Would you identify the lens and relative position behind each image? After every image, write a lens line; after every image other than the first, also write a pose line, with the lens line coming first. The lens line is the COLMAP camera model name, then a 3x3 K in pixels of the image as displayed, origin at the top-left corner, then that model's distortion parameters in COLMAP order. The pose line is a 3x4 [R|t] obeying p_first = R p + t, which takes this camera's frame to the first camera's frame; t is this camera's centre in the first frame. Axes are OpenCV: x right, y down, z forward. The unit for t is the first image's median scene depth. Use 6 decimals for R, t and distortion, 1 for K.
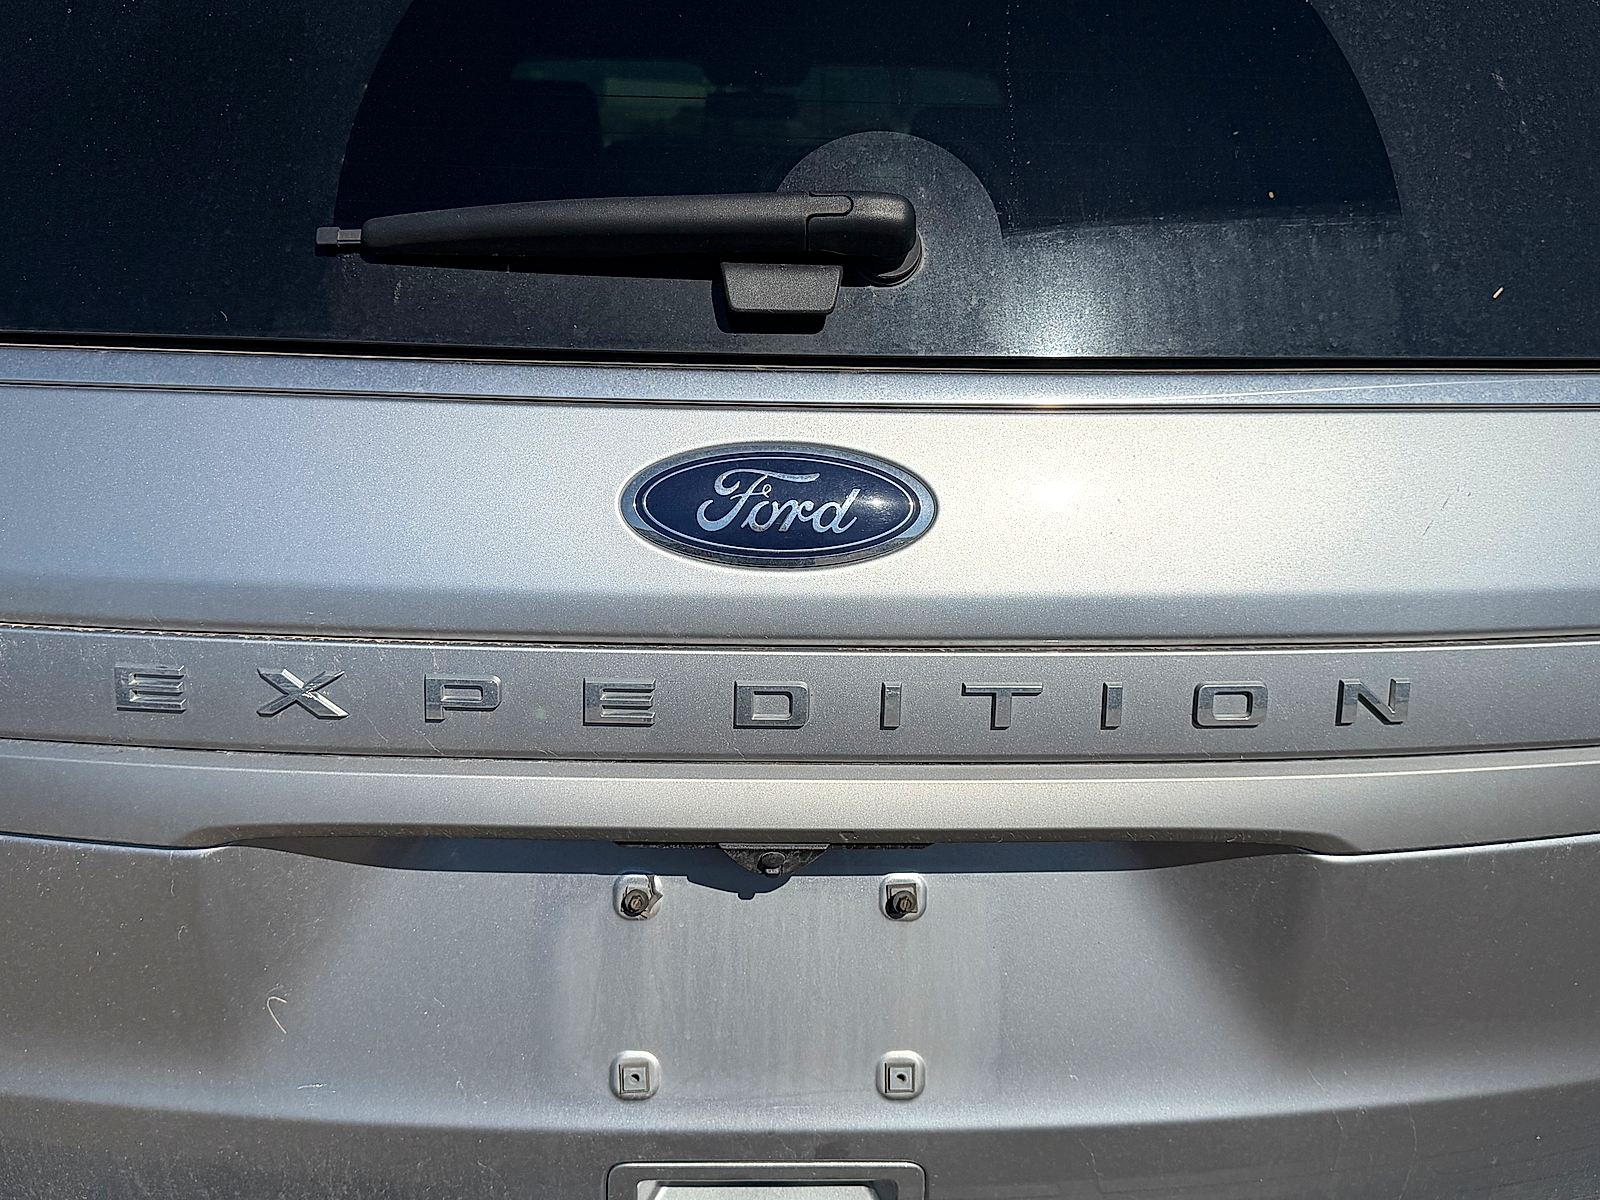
lens RADIAL K [[1429.3, 0, 800.0], [0, 1429.3, 600.0], [0, 0, 1]] dist [0.146733, -0.256398]
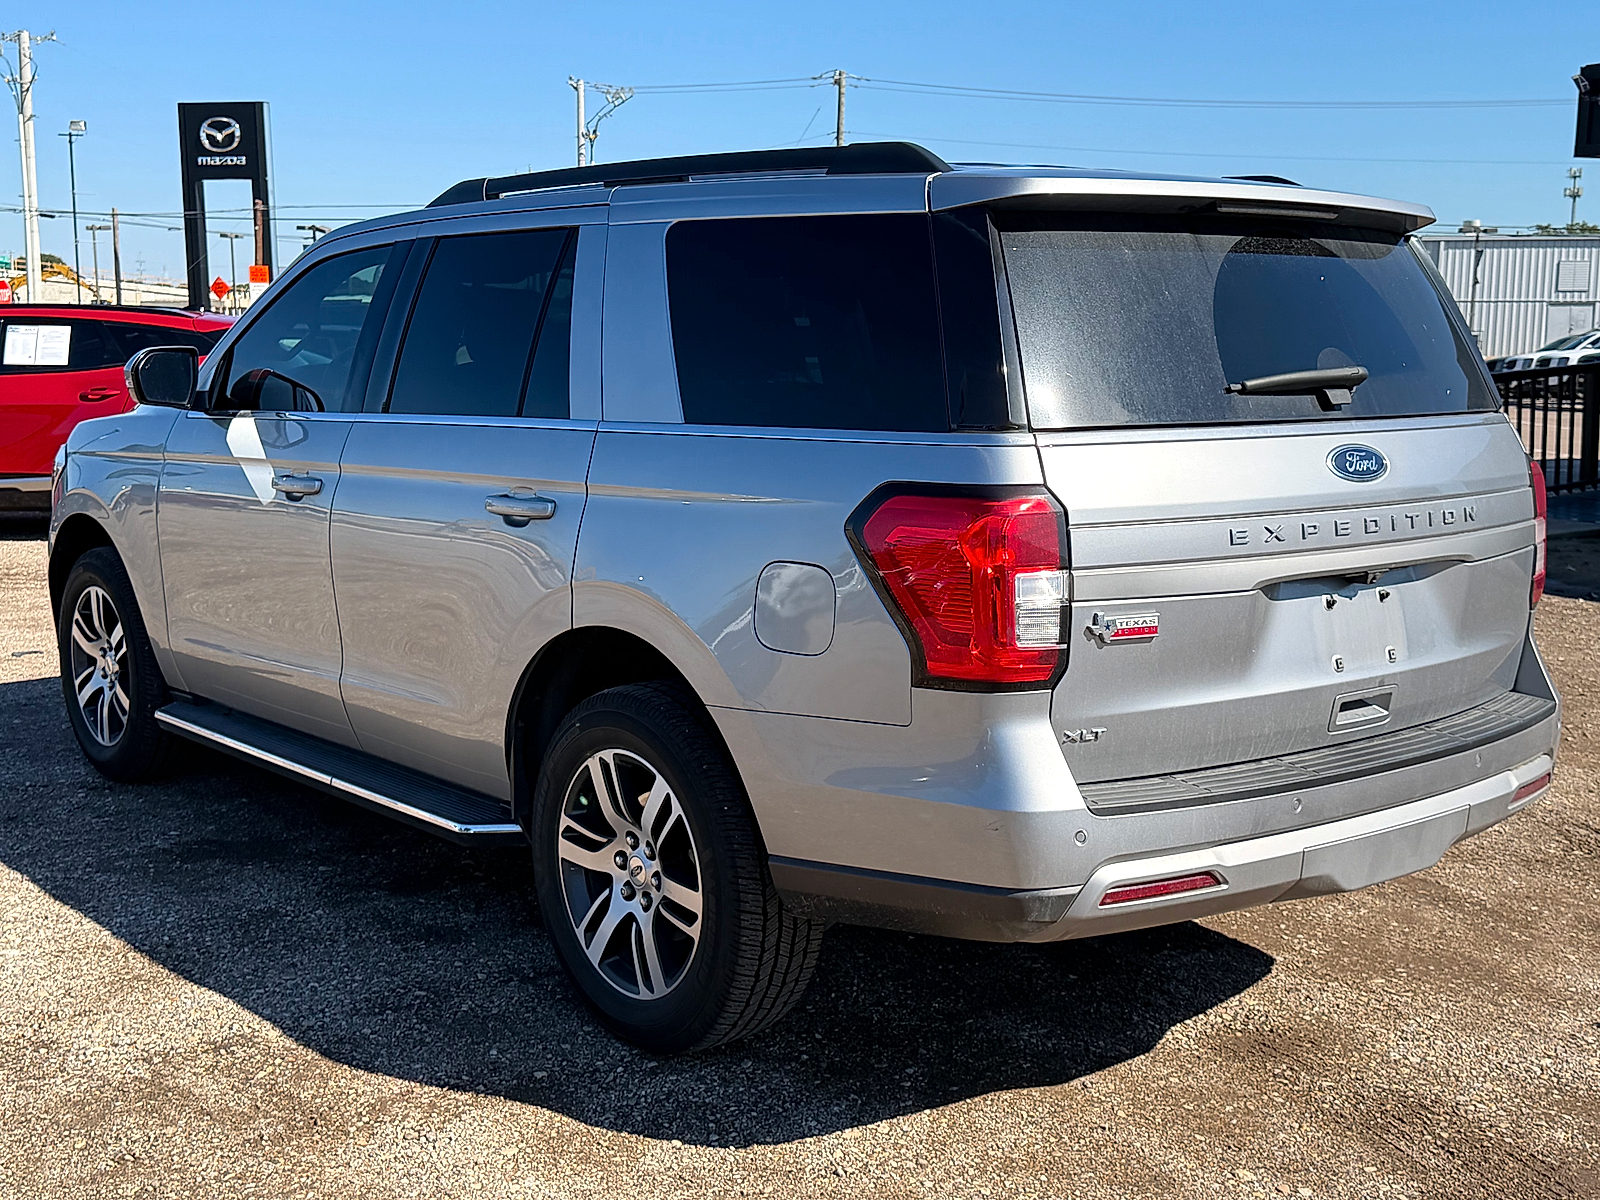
lens RADIAL K [[1862.6, 0, 800.0], [0, 1862.6, 600.0], [0, 0, 1]] dist [0.161575, -0.367836]
pose [[0.785536, -0.101540, 0.610429, -3.443012], [0.182757, 0.980512, -0.072082, 0.294864], [-0.591214, 0.168183, 0.788784, -1.448642]]
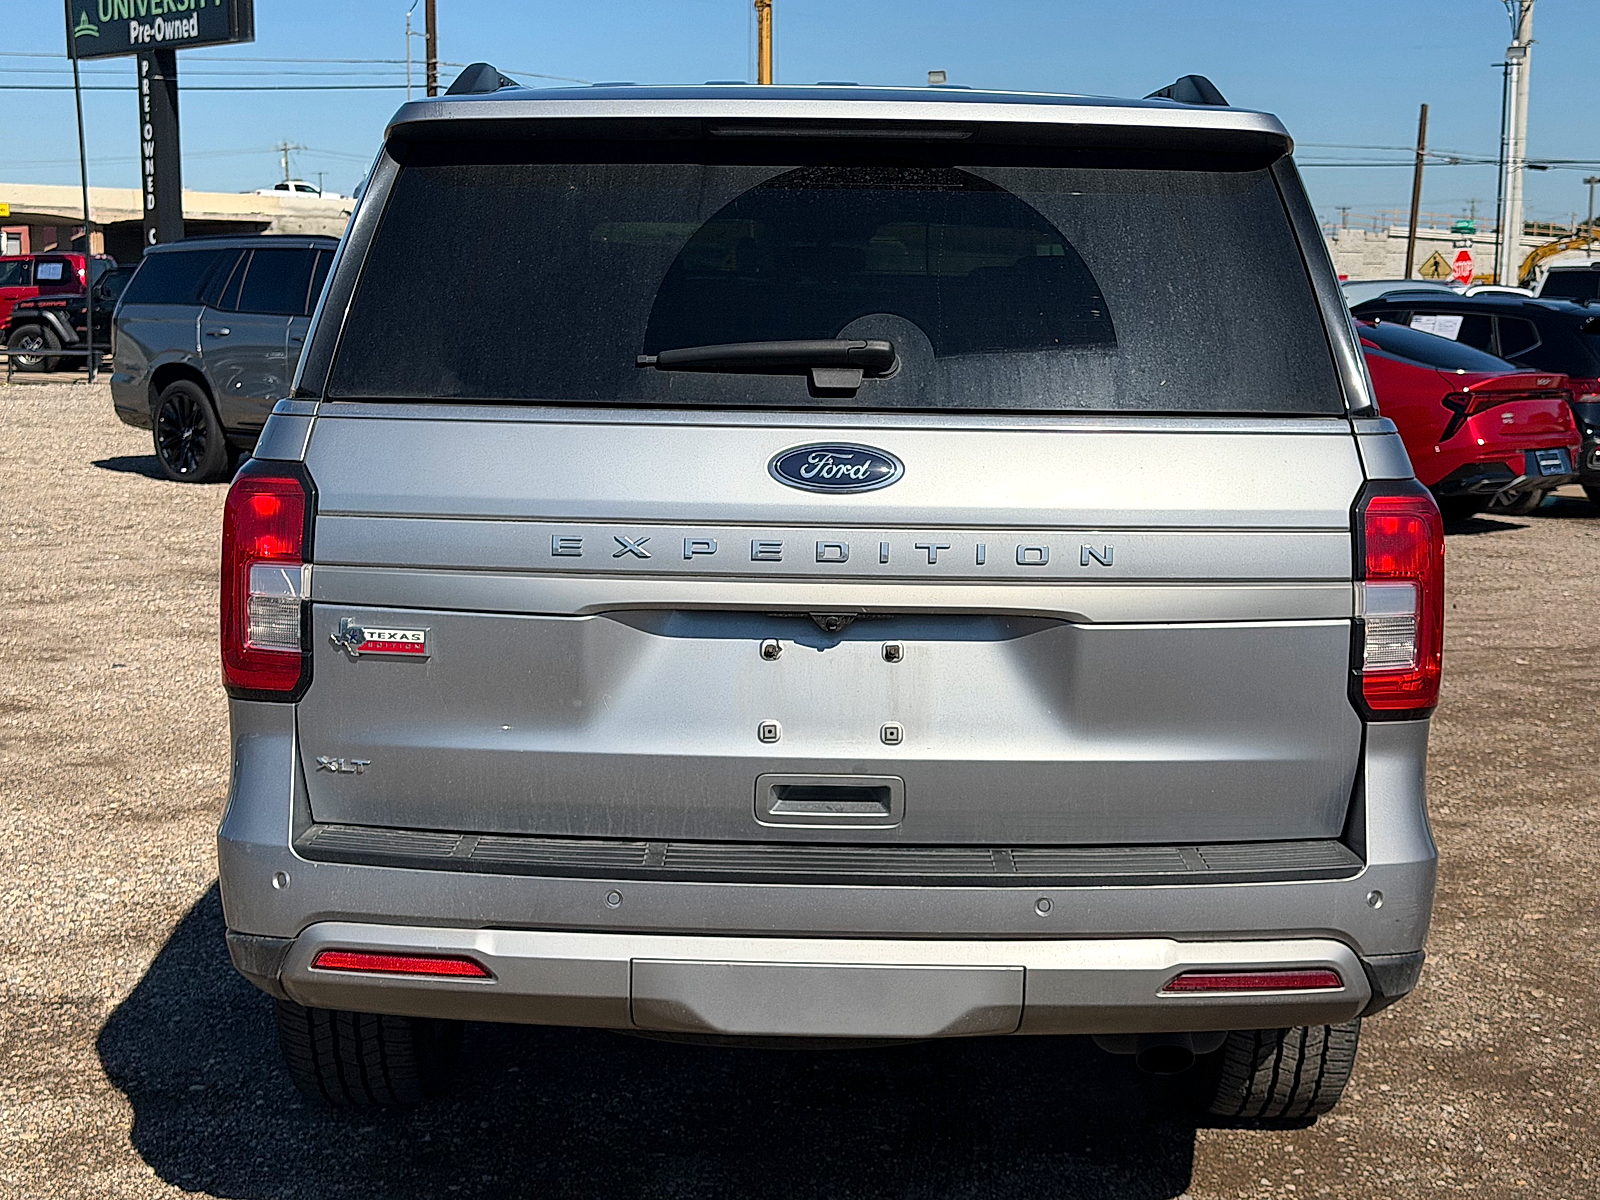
lens RADIAL K [[2476.2, 0, 800.0], [0, 2476.2, 600.0], [0, 0, 1]] dist [0.105203, 0.033301]
pose [[0.999539, -0.000481, -0.030368, 0.047901], [-0.004504, 0.986467, -0.163900, 0.785669], [0.030036, 0.163962, 0.986009, -2.863724]]
